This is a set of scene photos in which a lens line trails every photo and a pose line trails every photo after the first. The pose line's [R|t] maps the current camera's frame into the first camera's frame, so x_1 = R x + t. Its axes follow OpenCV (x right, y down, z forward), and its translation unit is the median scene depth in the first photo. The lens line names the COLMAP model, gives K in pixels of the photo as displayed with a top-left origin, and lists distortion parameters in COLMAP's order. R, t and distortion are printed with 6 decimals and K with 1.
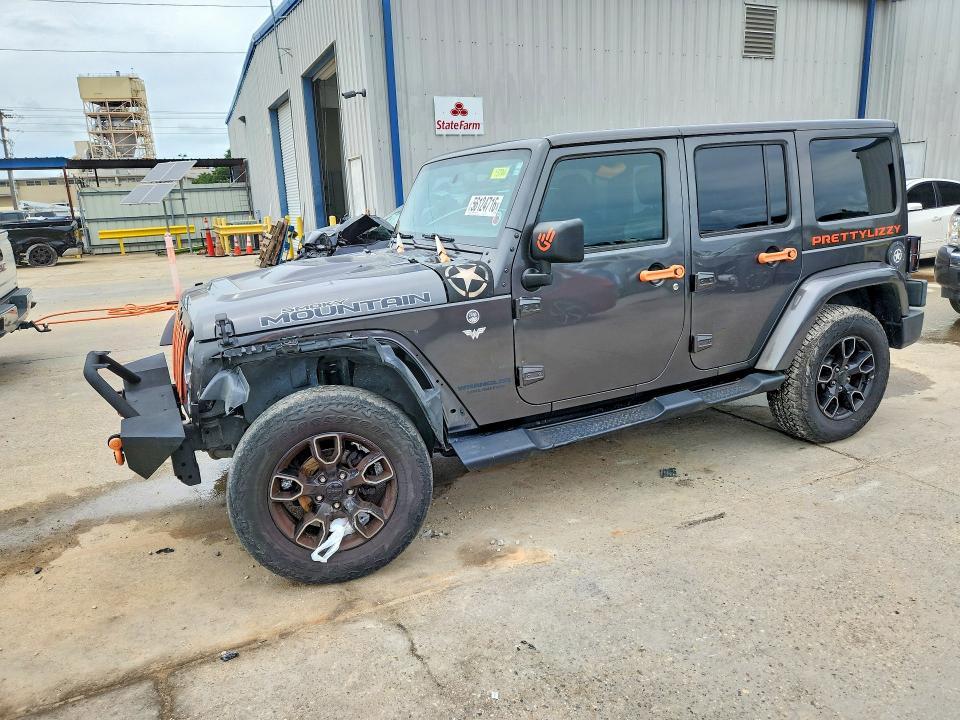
lens RADIAL K [[650.9, 0, 482.0], [0, 650.9, 366.1], [0, 0, 1]] dist [0.042690, -0.022921]
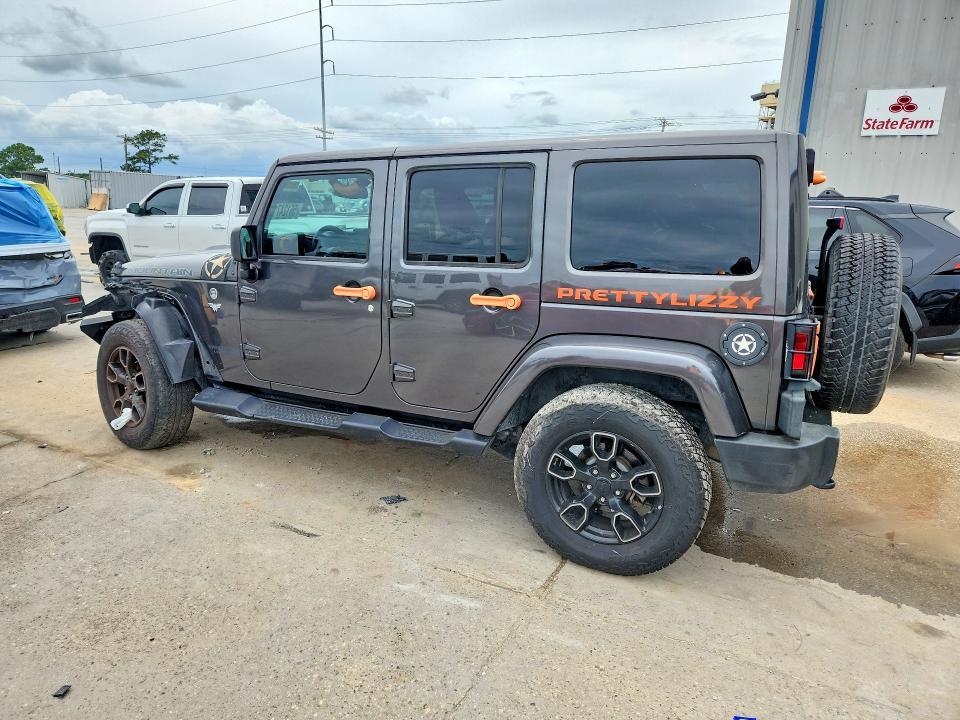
lens RADIAL K [[650.9, 0, 485.4], [0, 650.9, 356.8], [0, 0, 1]] dist [0.042690, -0.022921]
pose [[0.618855, 0.237655, -0.748692, 1.097816], [-0.247299, 0.963612, 0.101463, -0.182313], [0.745562, 0.122360, 0.655108, 0.463245]]
